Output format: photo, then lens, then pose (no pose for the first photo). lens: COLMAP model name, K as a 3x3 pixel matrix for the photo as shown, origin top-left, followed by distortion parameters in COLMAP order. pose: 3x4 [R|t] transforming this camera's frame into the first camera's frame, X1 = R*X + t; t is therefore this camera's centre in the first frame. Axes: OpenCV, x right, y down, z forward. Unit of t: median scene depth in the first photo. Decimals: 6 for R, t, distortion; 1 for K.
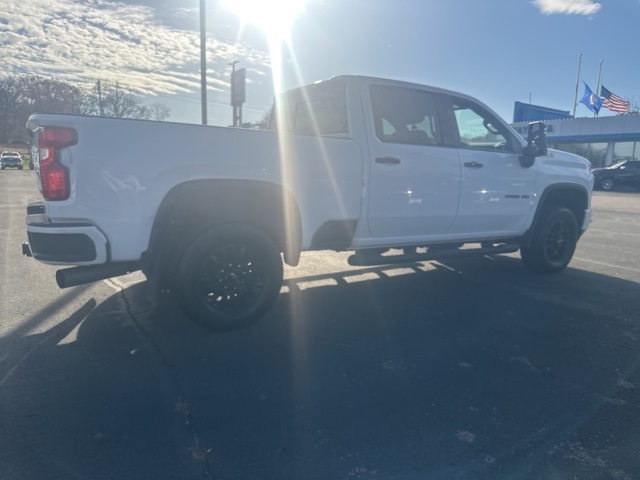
lens RADIAL K [[454.3, 0, 321.2], [0, 454.3, 244.3], [0, 0, 1]] dist [0.017333, -0.017410]
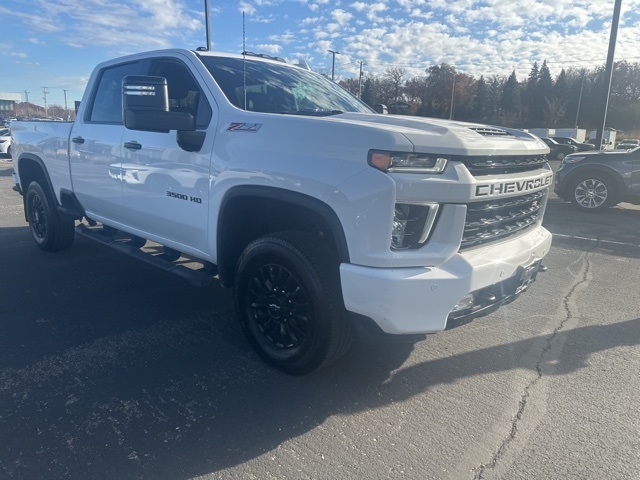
lens RADIAL K [[454.3, 0, 321.2], [0, 454.3, 244.3], [0, 0, 1]] dist [0.017333, -0.017410]
pose [[0.264561, 0.201077, -0.943173, 1.097274], [-0.181774, 0.970888, 0.155998, -0.175377], [0.947083, 0.130174, 0.293409, 1.011076]]
